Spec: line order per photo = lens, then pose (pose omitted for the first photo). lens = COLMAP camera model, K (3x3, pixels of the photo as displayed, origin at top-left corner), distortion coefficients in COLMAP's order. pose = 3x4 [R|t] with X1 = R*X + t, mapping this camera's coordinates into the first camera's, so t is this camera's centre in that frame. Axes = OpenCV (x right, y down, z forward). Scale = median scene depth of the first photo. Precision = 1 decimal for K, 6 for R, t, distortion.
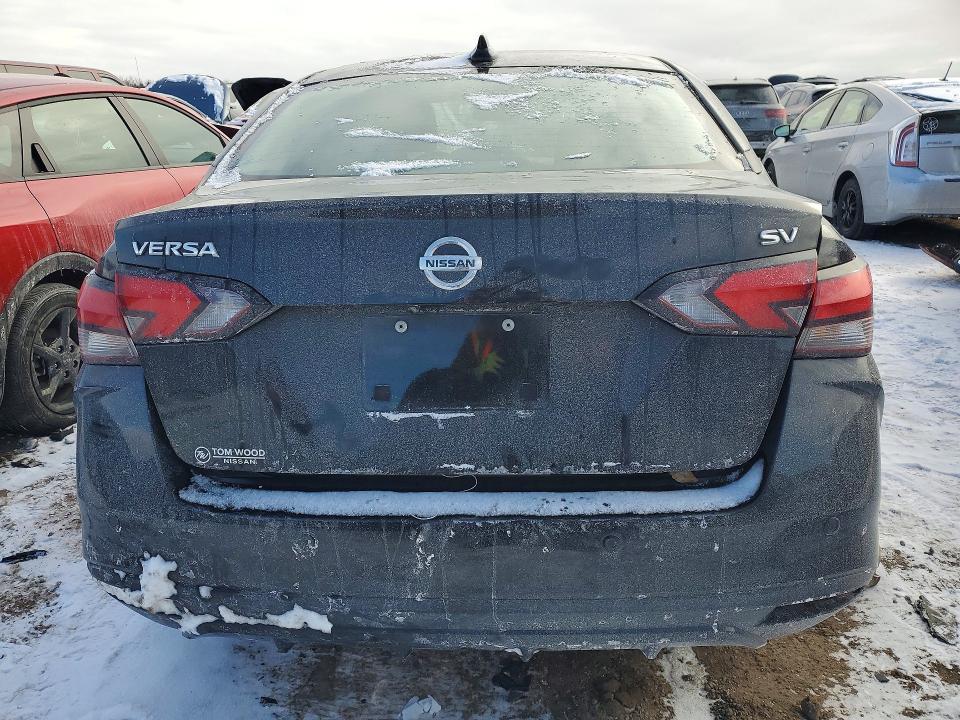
lens RADIAL K [[770.7, 0, 478.9], [0, 770.7, 362.4], [0, 0, 1]] dist [0.017645, -0.005084]
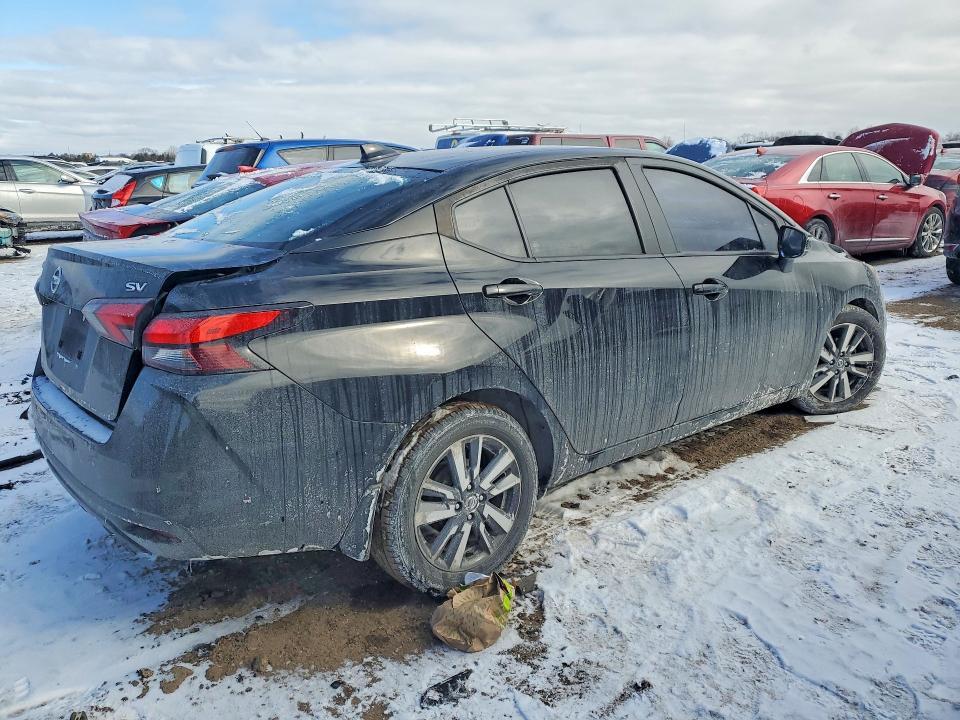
lens RADIAL K [[770.7, 0, 481.3], [0, 770.7, 359.1], [0, 0, 1]] dist [0.017645, -0.005084]
pose [[0.673968, 0.179314, -0.716668, 1.381427], [-0.224457, 0.973938, 0.032601, -0.154942], [0.703837, 0.138889, 0.696652, 0.267923]]
